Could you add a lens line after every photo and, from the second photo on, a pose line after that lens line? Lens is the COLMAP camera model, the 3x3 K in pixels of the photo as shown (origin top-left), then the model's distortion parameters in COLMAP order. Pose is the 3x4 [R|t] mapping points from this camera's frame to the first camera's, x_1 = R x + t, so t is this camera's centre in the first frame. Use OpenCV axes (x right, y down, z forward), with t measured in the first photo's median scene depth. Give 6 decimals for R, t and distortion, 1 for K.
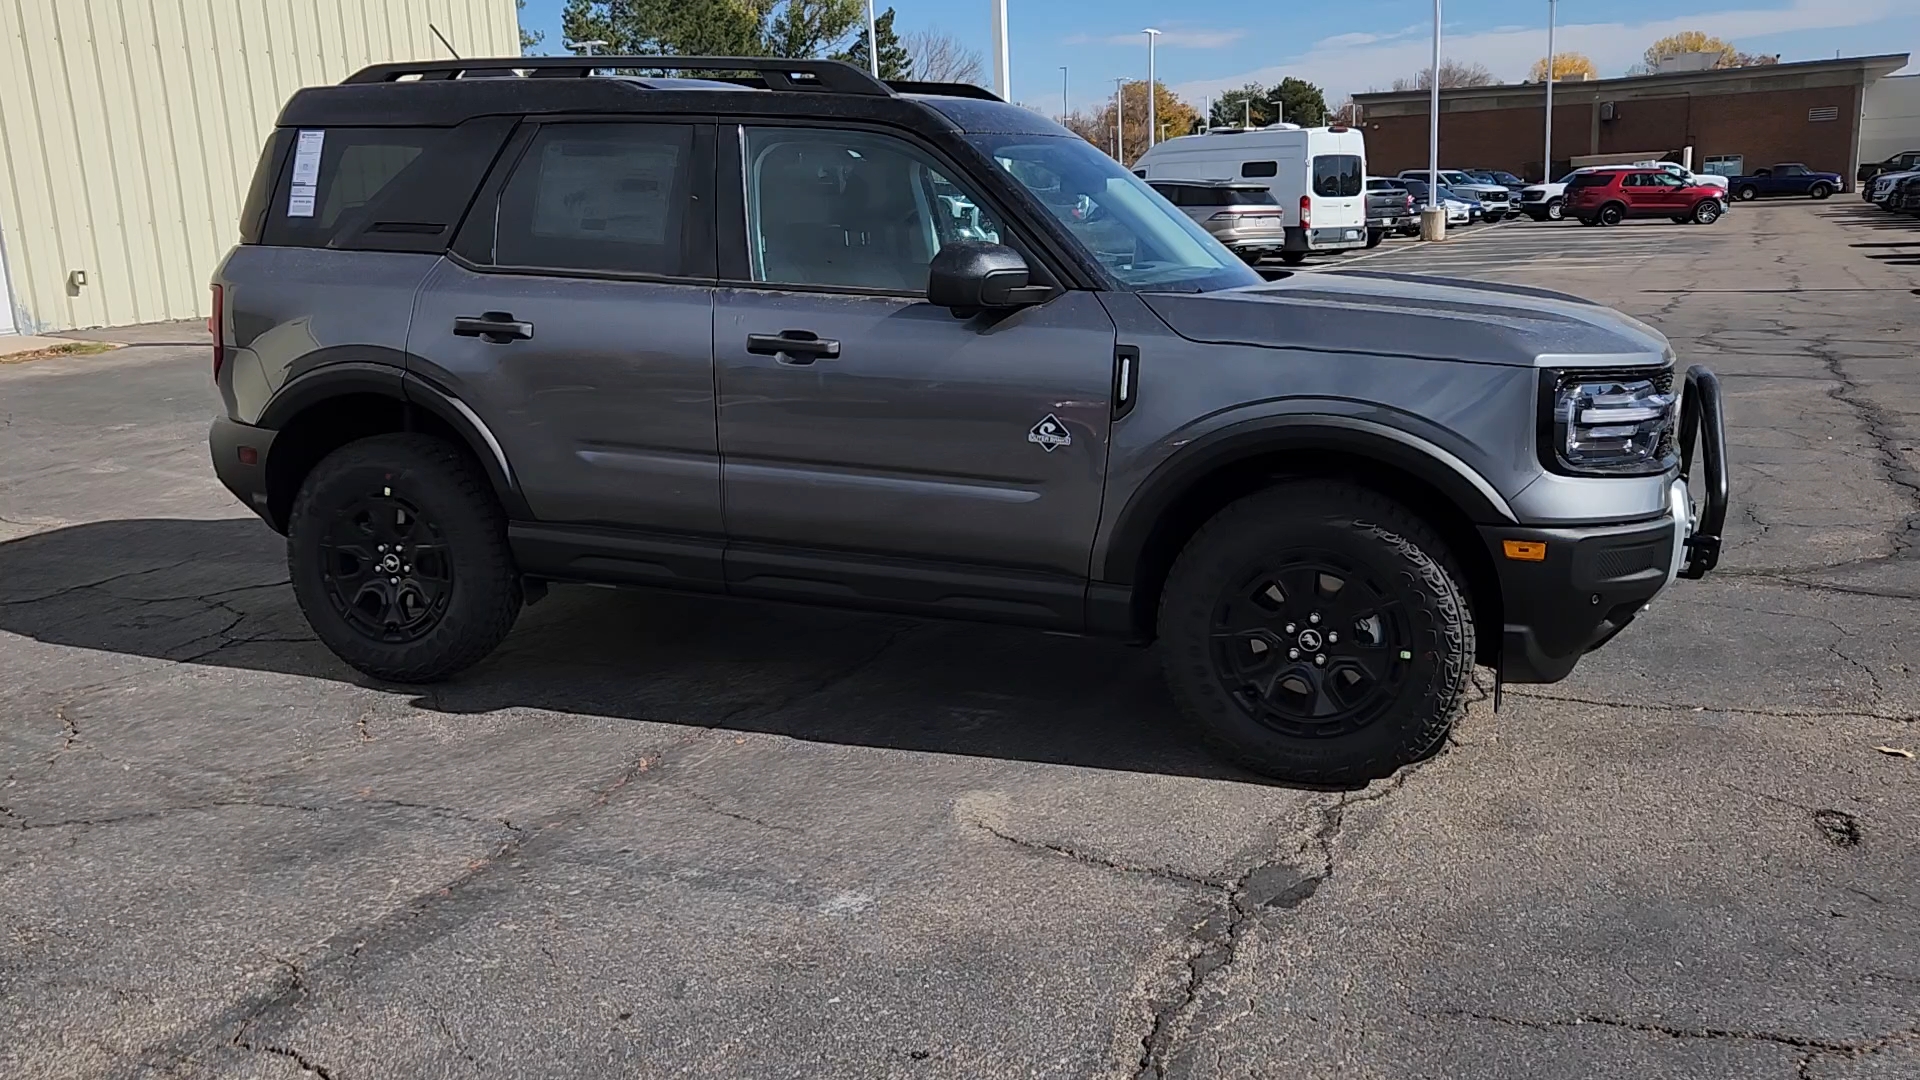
lens RADIAL K [[1627.7, 0, 939.8], [0, 1627.7, 534.5], [0, 0, 1]] dist [0.018172, 0.011440]
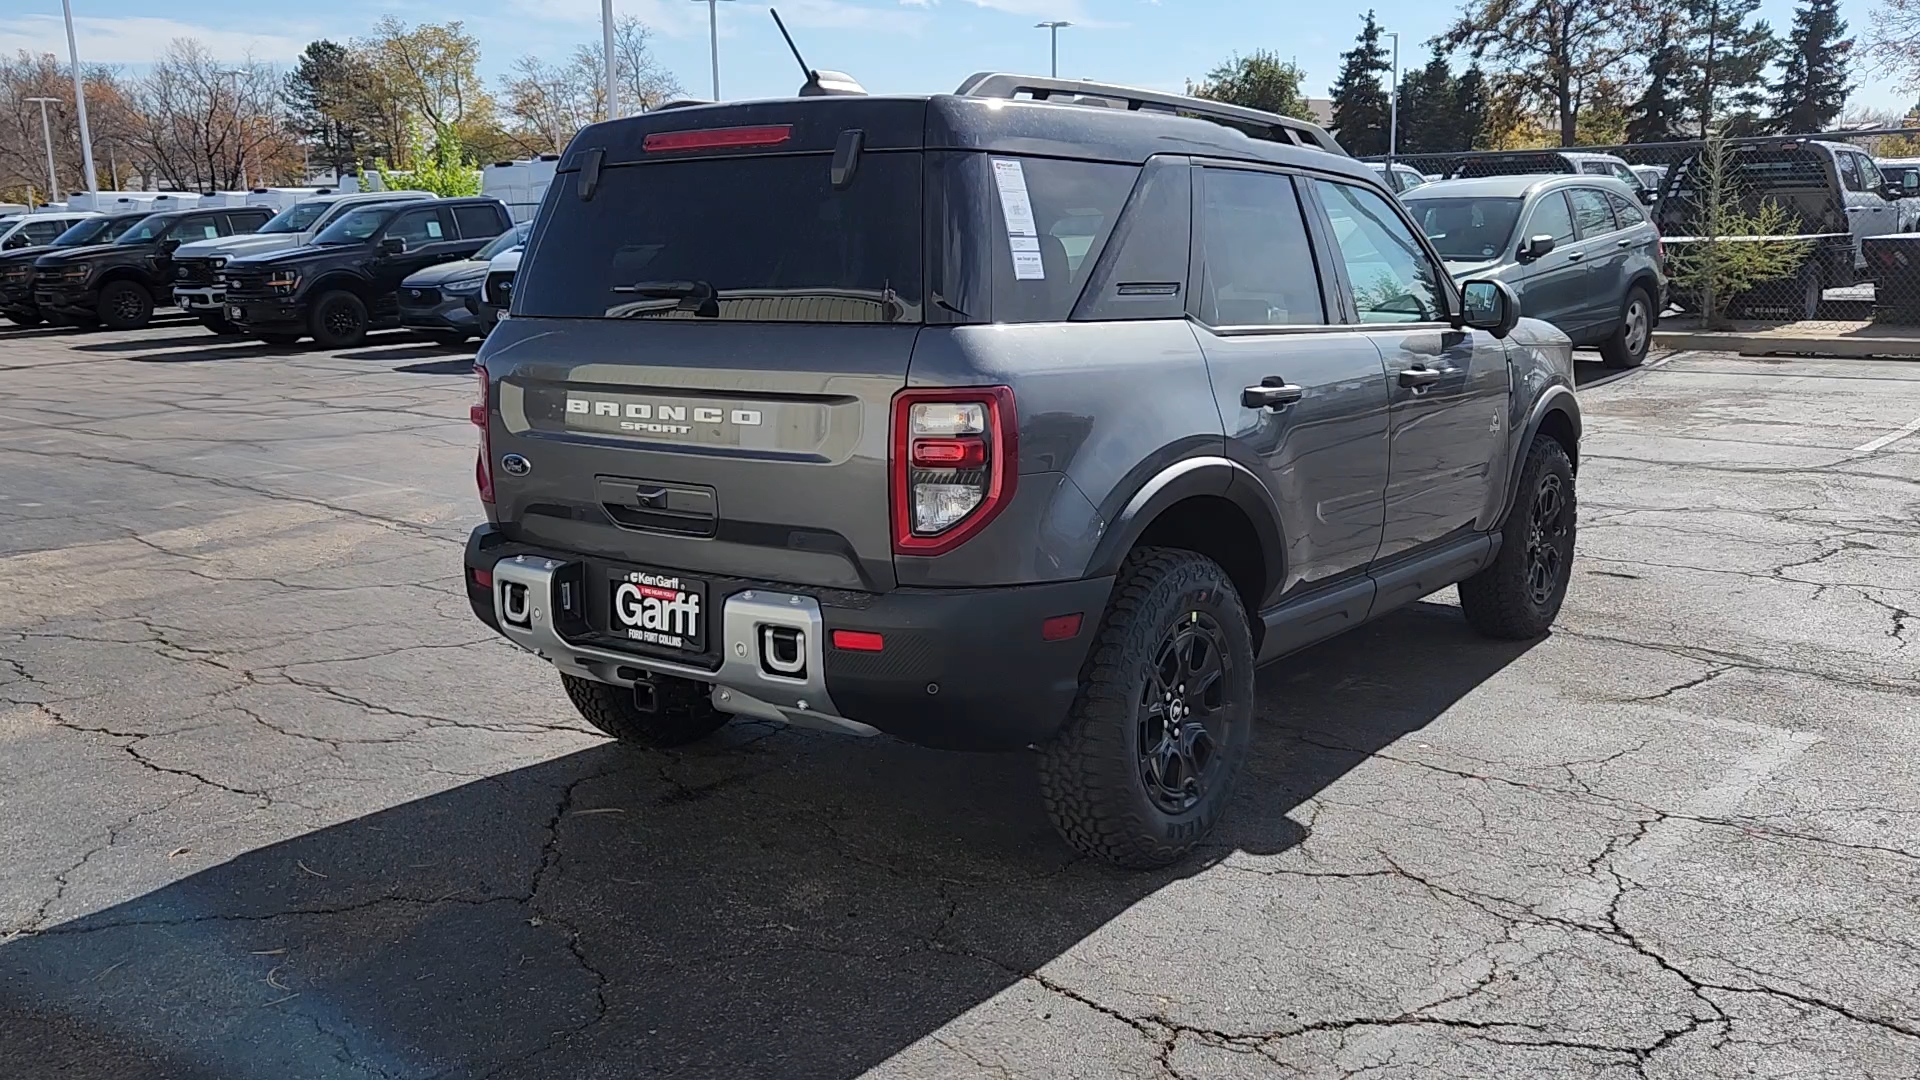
lens RADIAL K [[1627.7, 0, 945.7], [0, 1627.7, 543.3], [0, 0, 1]] dist [0.018172, 0.011440]
pose [[0.285881, -0.170687, 0.942941, -1.260555], [0.210991, 0.971072, 0.111811, -0.198349], [-0.934749, 0.166987, 0.313624, 0.967707]]
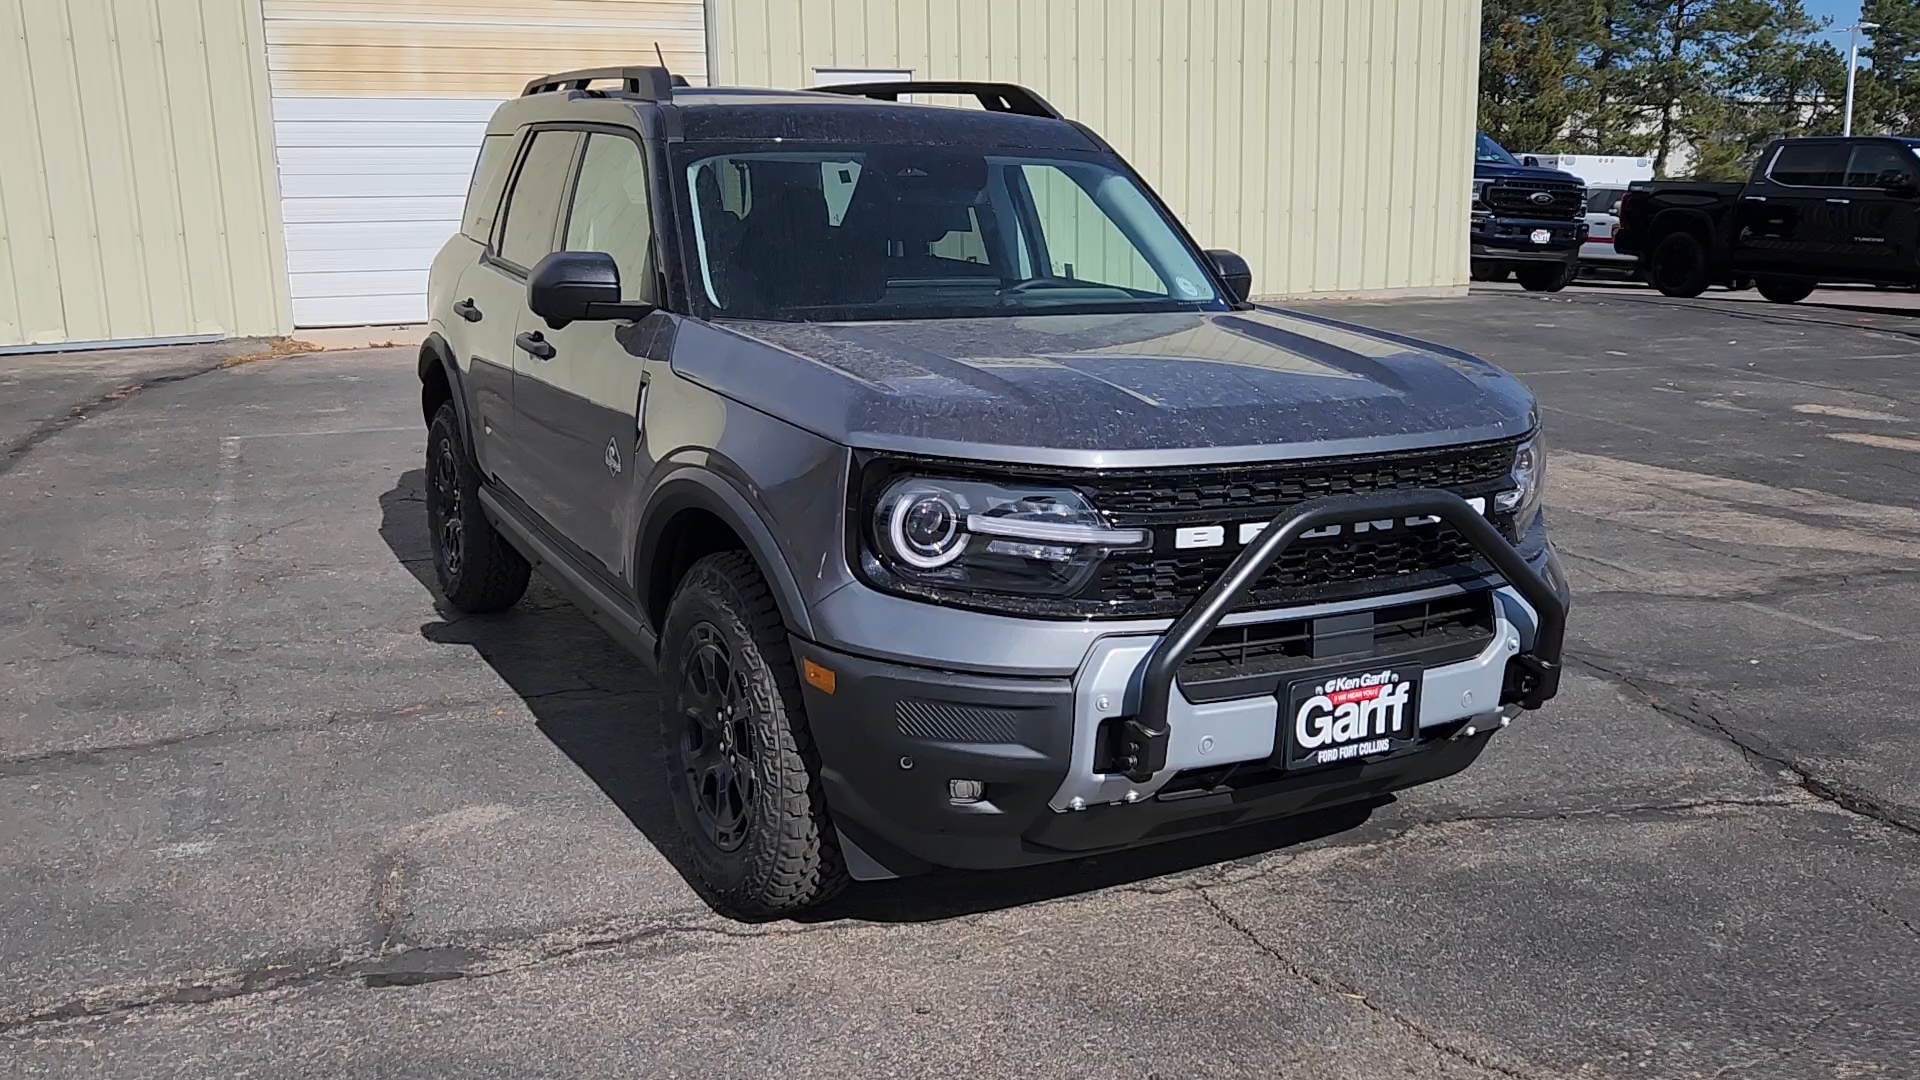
lens RADIAL K [[1627.7, 0, 950.6], [0, 1627.7, 533.5], [0, 0, 1]] dist [0.018172, 0.011440]
pose [[0.738257, 0.156963, -0.656002, 0.800887], [-0.156855, 0.985836, 0.059360, -0.100805], [0.656028, 0.059074, 0.752421, 0.398736]]
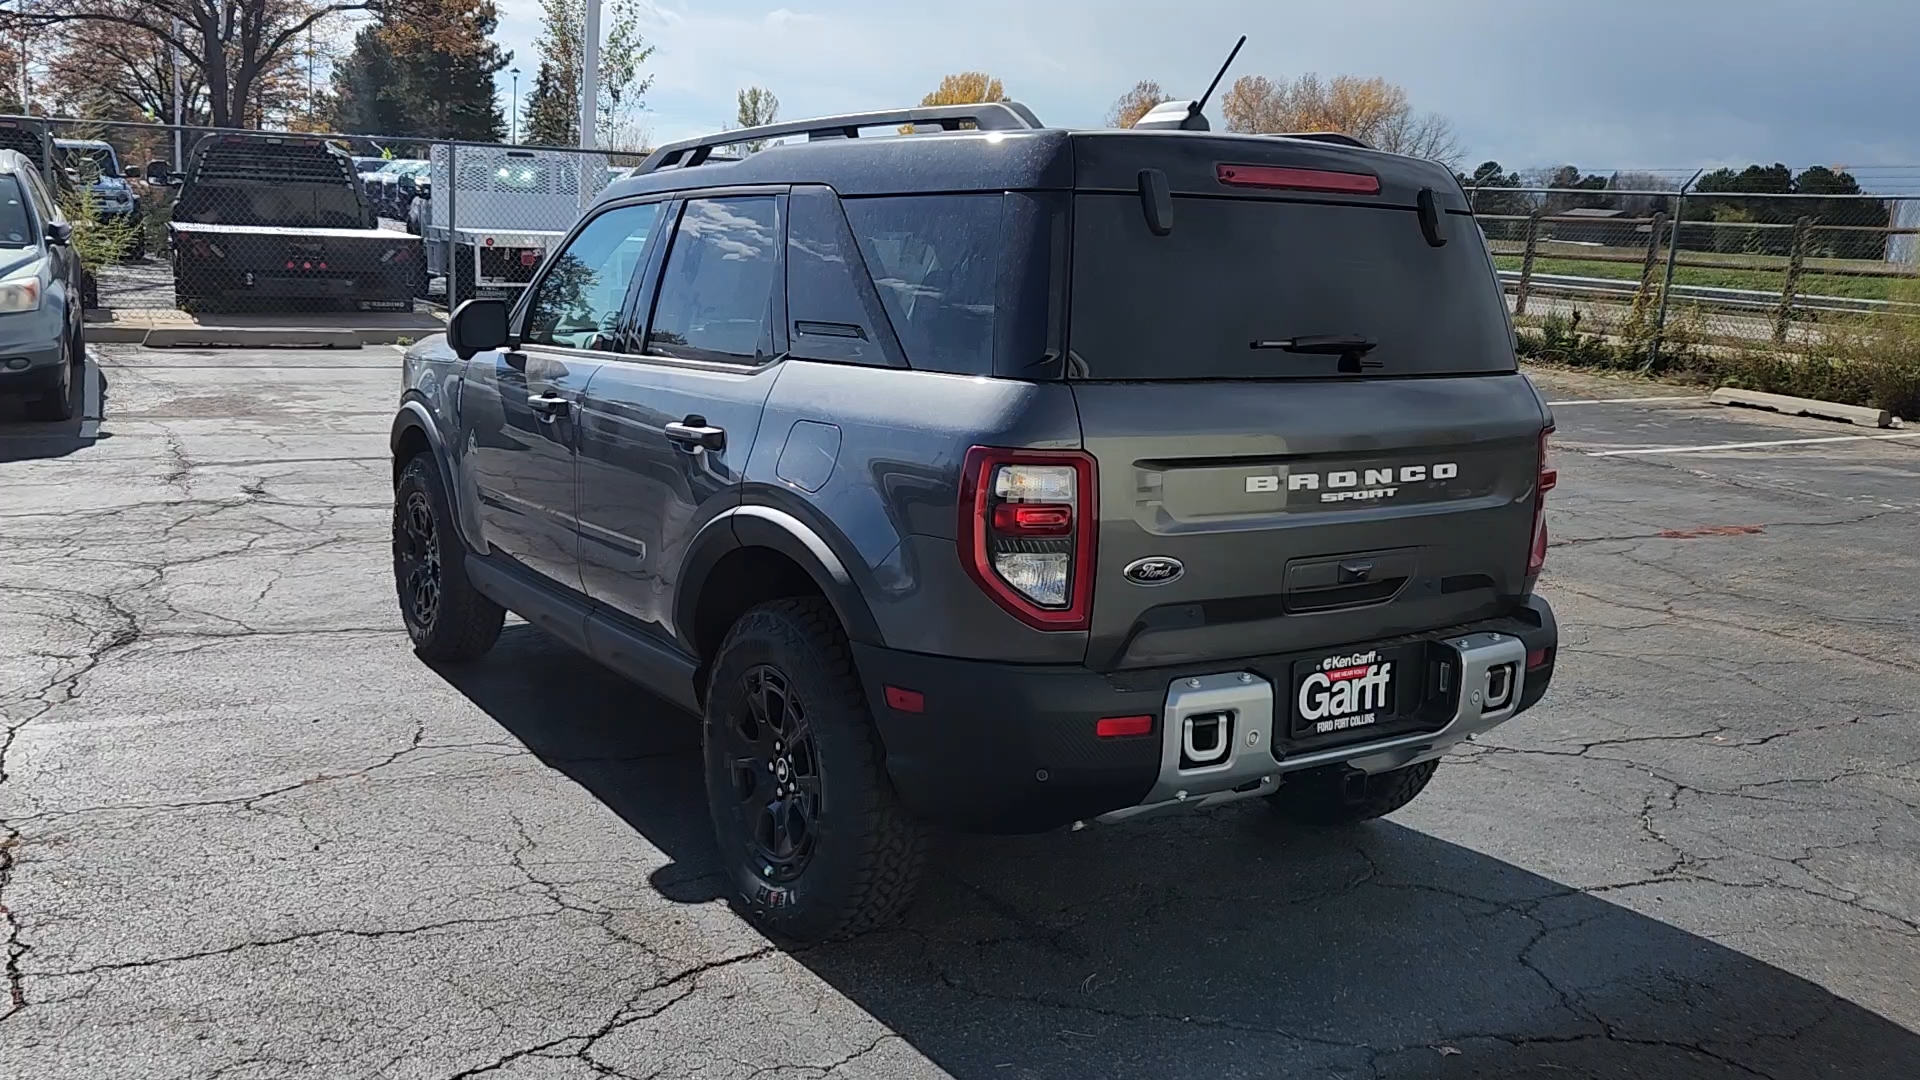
lens RADIAL K [[1627.7, 0, 938.0], [0, 1627.7, 535.3], [0, 0, 1]] dist [0.018172, 0.011440]
pose [[-0.792182, -0.129757, 0.596331, -0.803790], [0.096874, 0.938010, 0.332795, -0.455039], [-0.602547, 0.321403, -0.730505, 2.061500]]
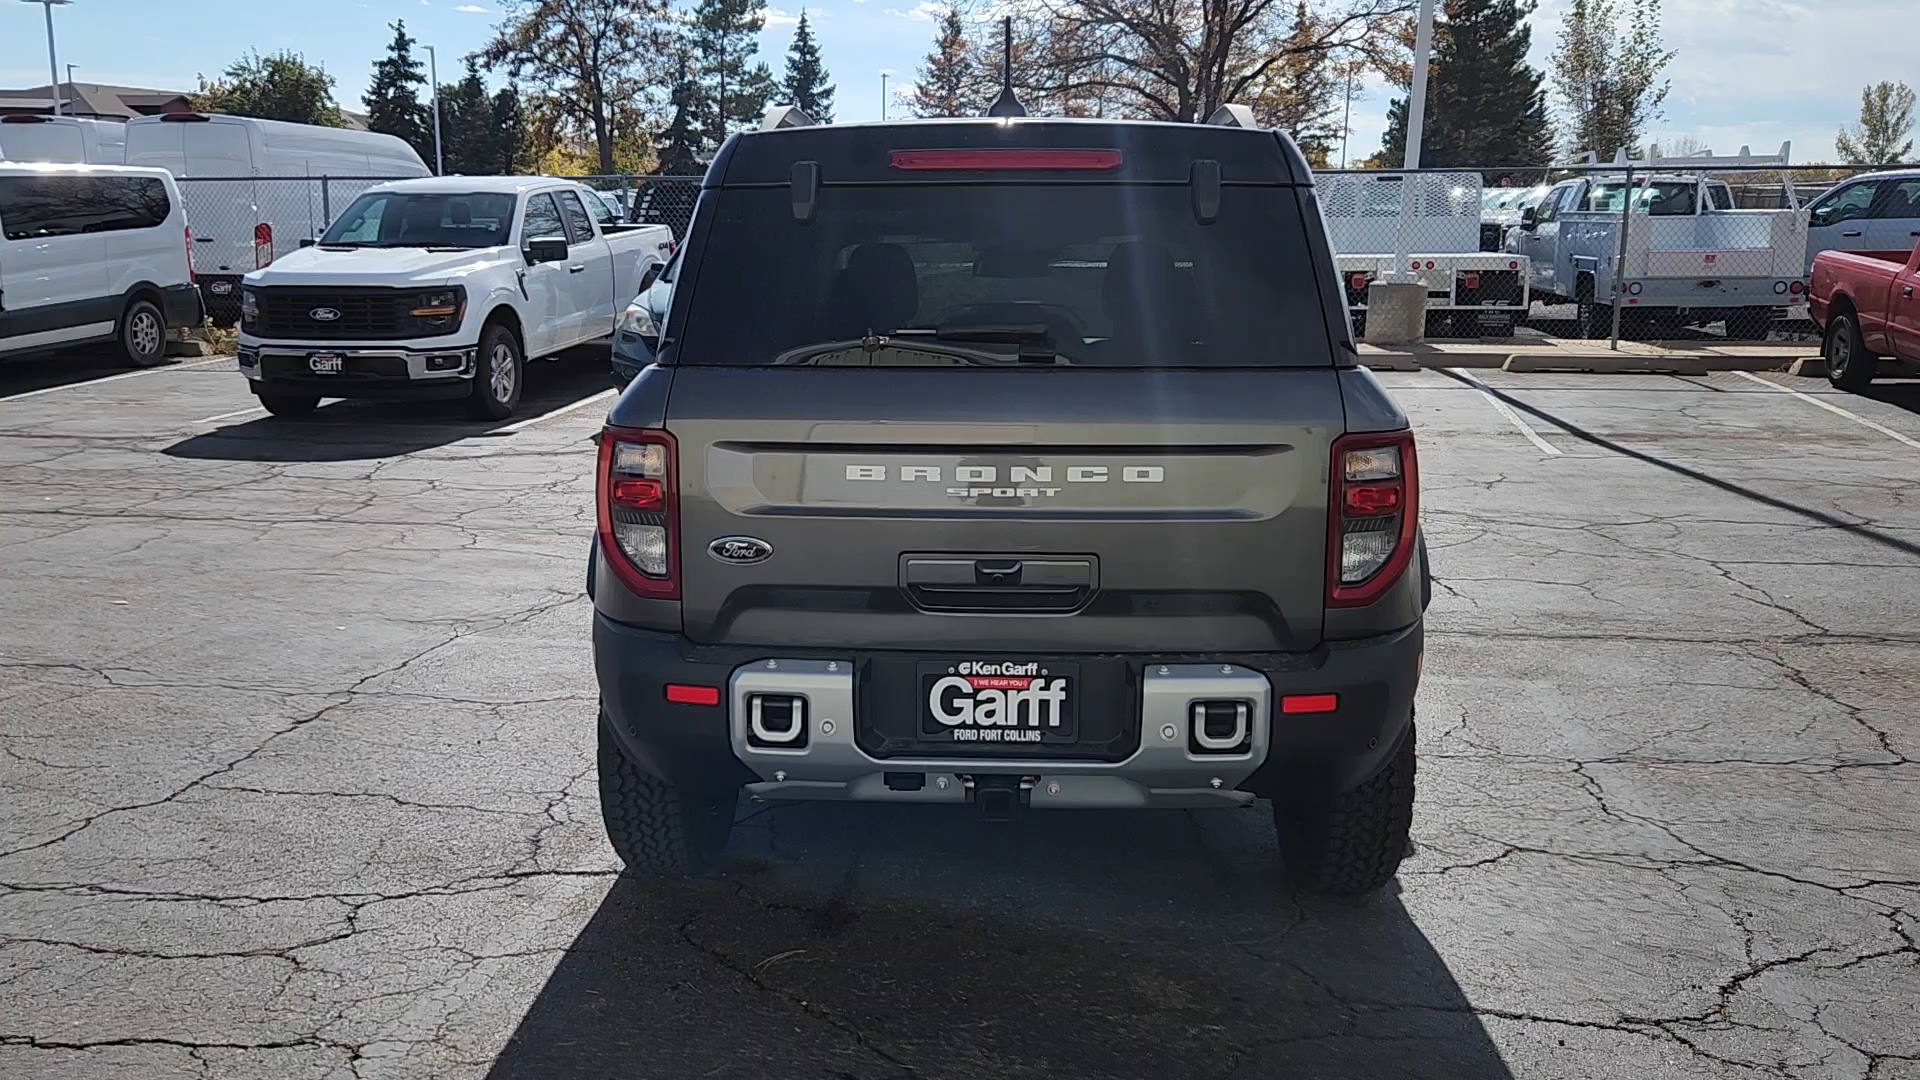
lens RADIAL K [[1627.7, 0, 942.1], [0, 1627.7, 545.0], [0, 0, 1]] dist [0.018172, 0.011440]
pose [[-0.288300, -0.163490, 0.943480, -1.180422], [0.200167, 0.953257, 0.226349, -0.342197], [-0.936385, 0.254110, -0.242099, 1.572495]]
